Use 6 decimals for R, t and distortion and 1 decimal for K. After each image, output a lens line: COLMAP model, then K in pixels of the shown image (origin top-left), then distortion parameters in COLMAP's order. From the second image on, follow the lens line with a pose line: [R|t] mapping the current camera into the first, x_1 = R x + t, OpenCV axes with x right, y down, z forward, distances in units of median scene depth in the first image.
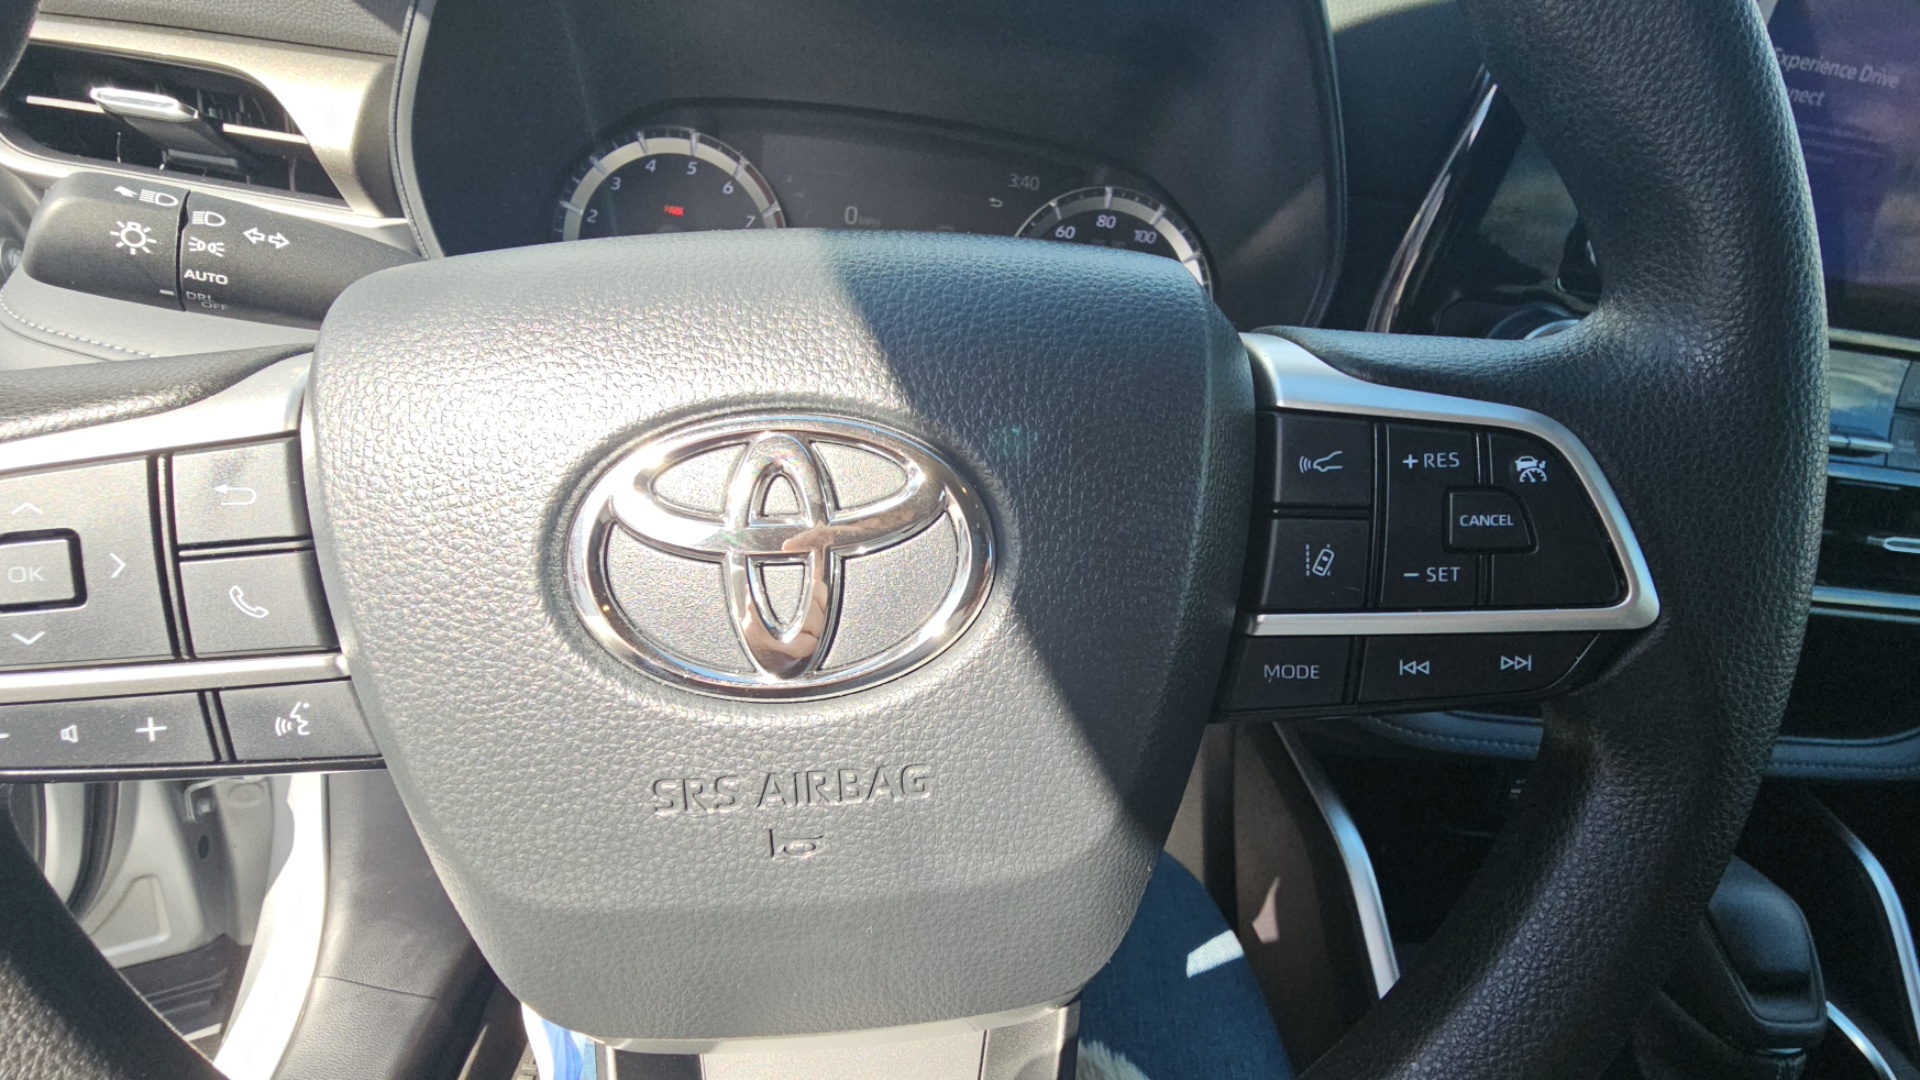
lens RADIAL K [[862.5, 0, 986.6], [0, 862.5, 535.8], [0, 0, 1]] dist [0.010123, -0.007037]
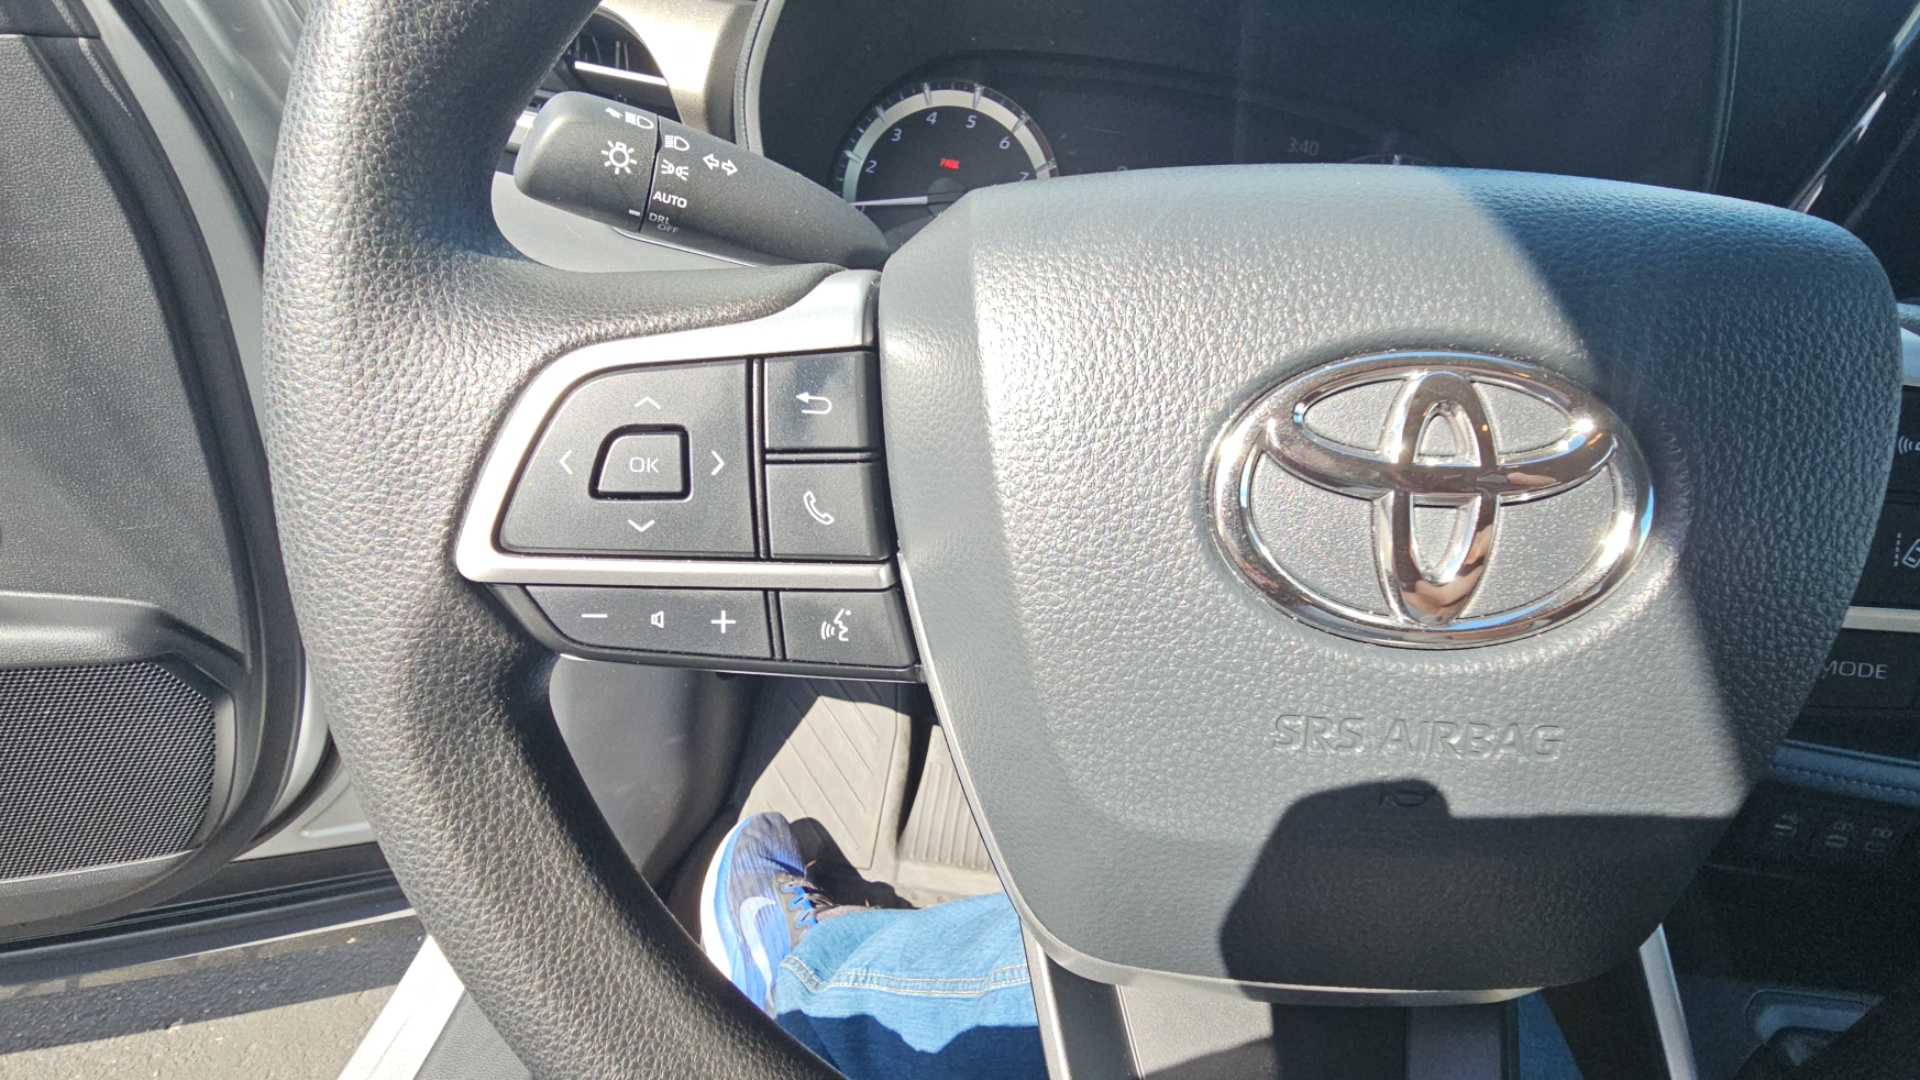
lens RADIAL K [[862.5, 0, 986.6], [0, 862.5, 535.8], [0, 0, 1]] dist [0.010123, -0.007037]
pose [[0.992526, 0.077165, -0.094541, -0.558474], [-0.074780, 0.996792, 0.028521, 0.065640], [0.096439, -0.021238, 0.995112, -0.011130]]
